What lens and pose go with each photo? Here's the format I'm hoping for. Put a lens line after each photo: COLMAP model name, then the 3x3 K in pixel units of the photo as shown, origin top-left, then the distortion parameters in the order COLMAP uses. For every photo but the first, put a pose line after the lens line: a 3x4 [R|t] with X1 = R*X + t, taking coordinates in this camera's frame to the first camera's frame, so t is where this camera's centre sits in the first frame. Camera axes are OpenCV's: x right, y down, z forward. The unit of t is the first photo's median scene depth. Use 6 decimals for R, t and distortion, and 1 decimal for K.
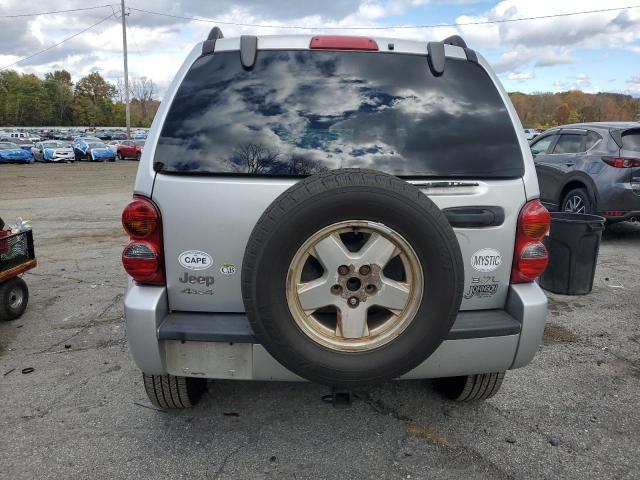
lens RADIAL K [[500.4, 0, 321.1], [0, 500.4, 238.6], [0, 0, 1]] dist [0.022374, -0.009914]
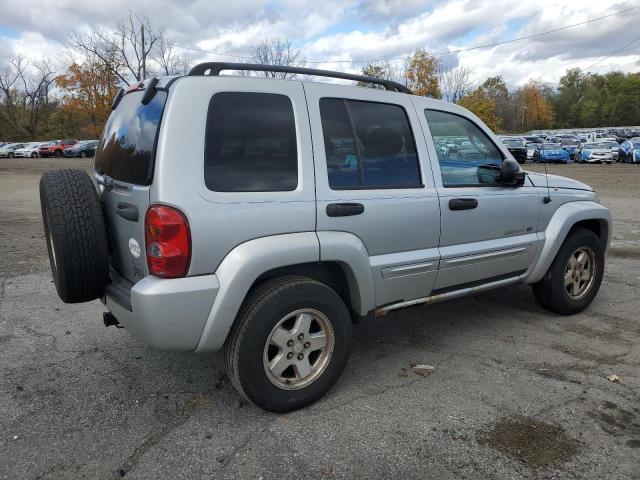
lens RADIAL K [[500.4, 0, 317.3], [0, 500.4, 240.2], [0, 0, 1]] dist [0.022374, -0.009914]
pose [[0.470591, 0.165830, -0.866628, 0.109564], [-0.163016, 0.981612, 0.099313, -0.011562], [0.867162, 0.094538, 0.488971, 0.053419]]
